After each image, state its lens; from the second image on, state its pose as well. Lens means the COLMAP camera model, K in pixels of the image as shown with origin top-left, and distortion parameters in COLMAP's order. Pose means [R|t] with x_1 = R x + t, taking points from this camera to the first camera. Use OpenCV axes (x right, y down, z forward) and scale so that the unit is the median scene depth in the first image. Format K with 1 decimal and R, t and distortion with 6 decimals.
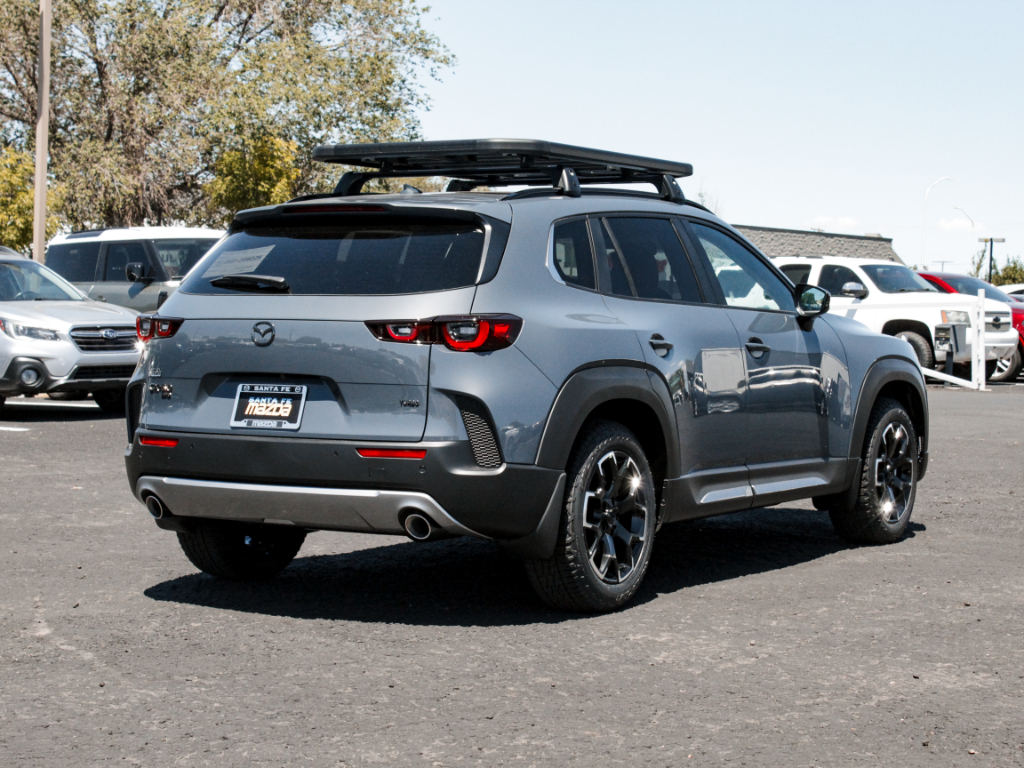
lens RADIAL K [[1950.4, 0, 512.0], [0, 1950.4, 384.0], [0, 0, 1]] dist [-0.008317, -0.052887]
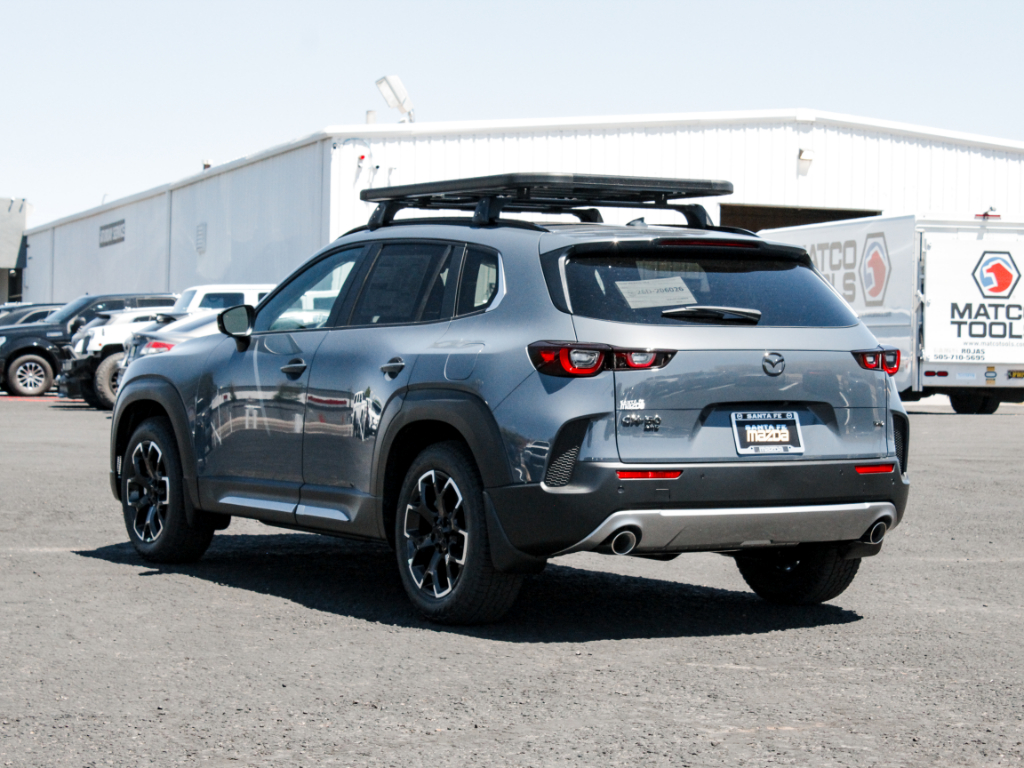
lens RADIAL K [[2201.1, 0, 512.0], [0, 2201.1, 384.0], [0, 0, 1]] dist [0.230417, 0.009112]
pose [[0.483165, -0.024917, 0.875175, -1.232852], [0.020051, 0.999648, 0.017391, -0.038330], [-0.875300, 0.009146, 0.483494, 0.543483]]
